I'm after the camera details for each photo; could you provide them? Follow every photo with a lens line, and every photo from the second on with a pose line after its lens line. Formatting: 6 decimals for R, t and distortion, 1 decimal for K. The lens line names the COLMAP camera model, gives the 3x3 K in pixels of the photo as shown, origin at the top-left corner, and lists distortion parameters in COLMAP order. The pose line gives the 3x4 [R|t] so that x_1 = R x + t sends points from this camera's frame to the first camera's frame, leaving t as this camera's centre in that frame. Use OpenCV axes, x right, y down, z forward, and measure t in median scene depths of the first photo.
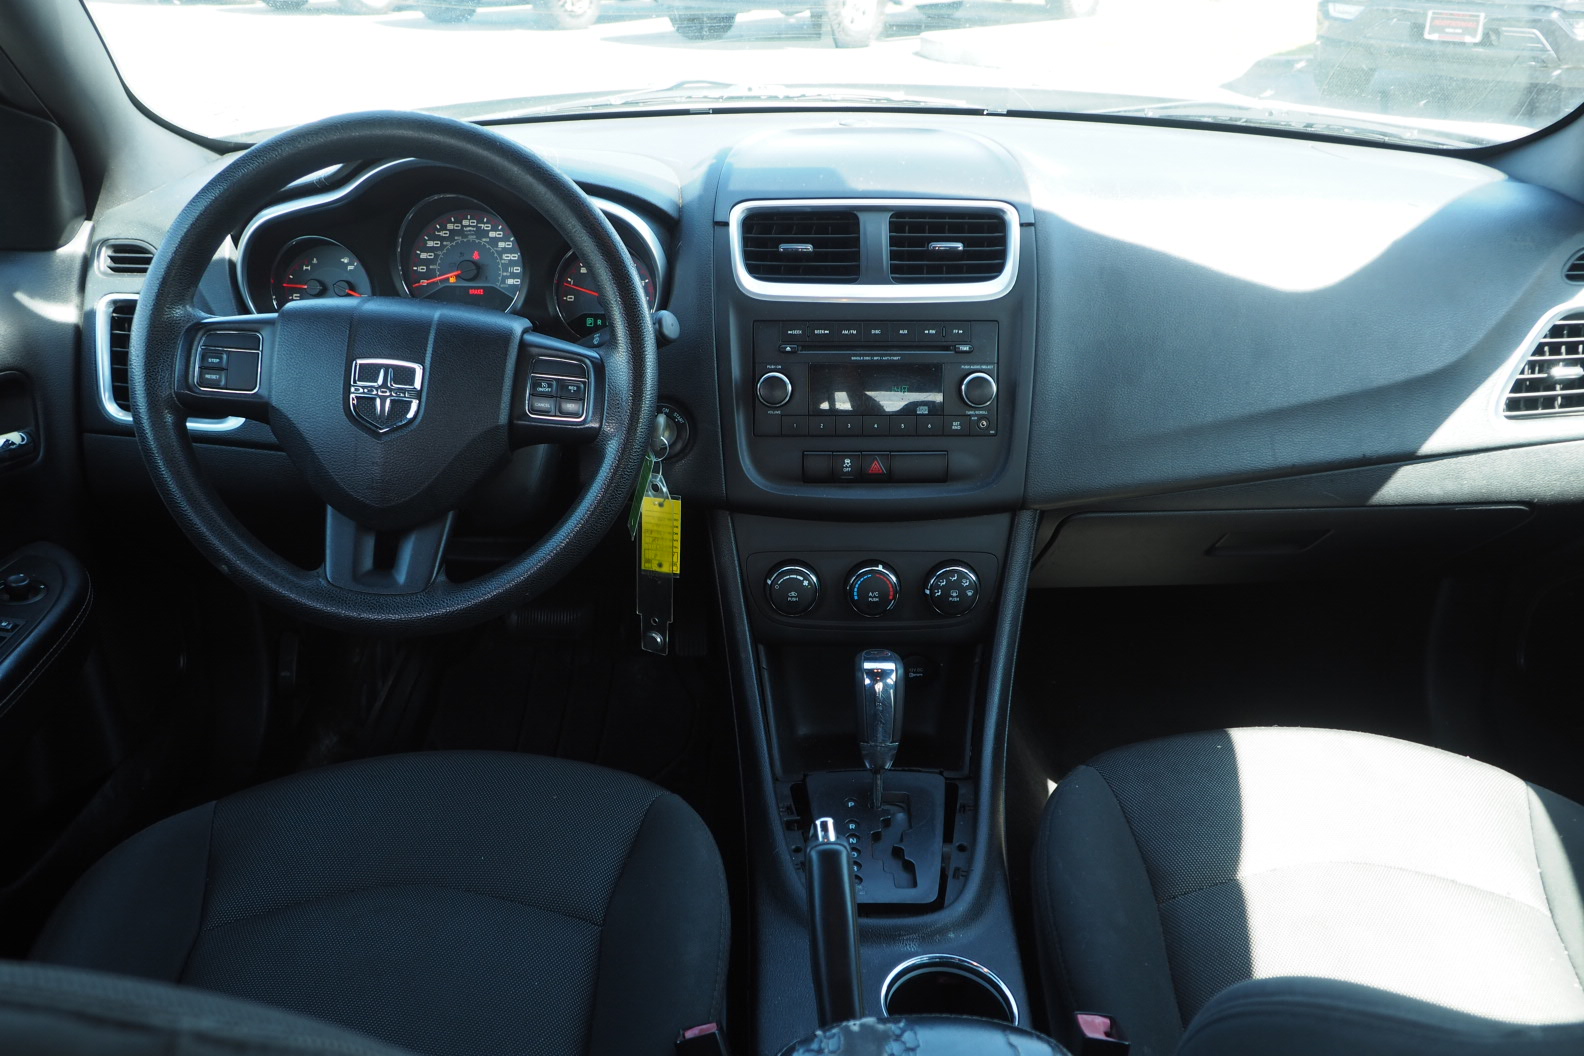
lens RADIAL K [[1407.6, 0, 792.0], [0, 1407.6, 528.0], [0, 0, 1]] dist [0.013658, 0.021439]
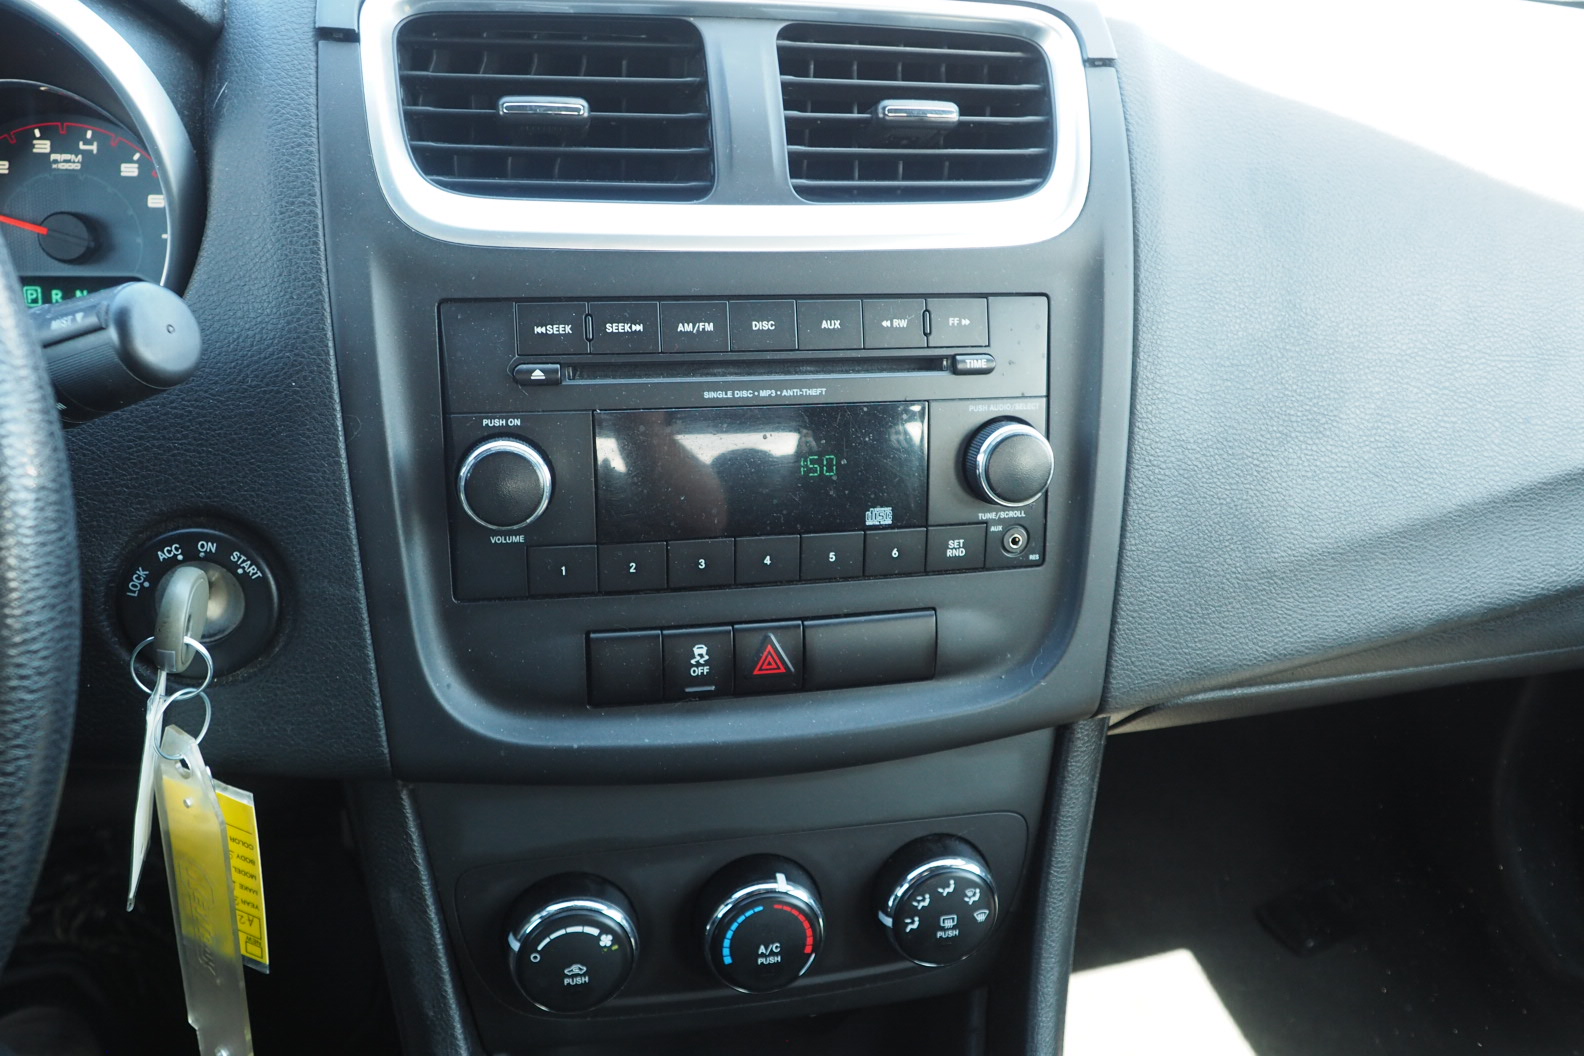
lens RADIAL K [[1263.7, 0, 792.0], [0, 1263.7, 528.0], [0, 0, 1]] dist [-0.016621, 0.005119]
pose [[0.975502, -0.047769, 0.214743, -0.010679], [0.032835, 0.996822, 0.072585, -0.106298], [-0.217528, -0.063756, 0.973970, 0.639373]]
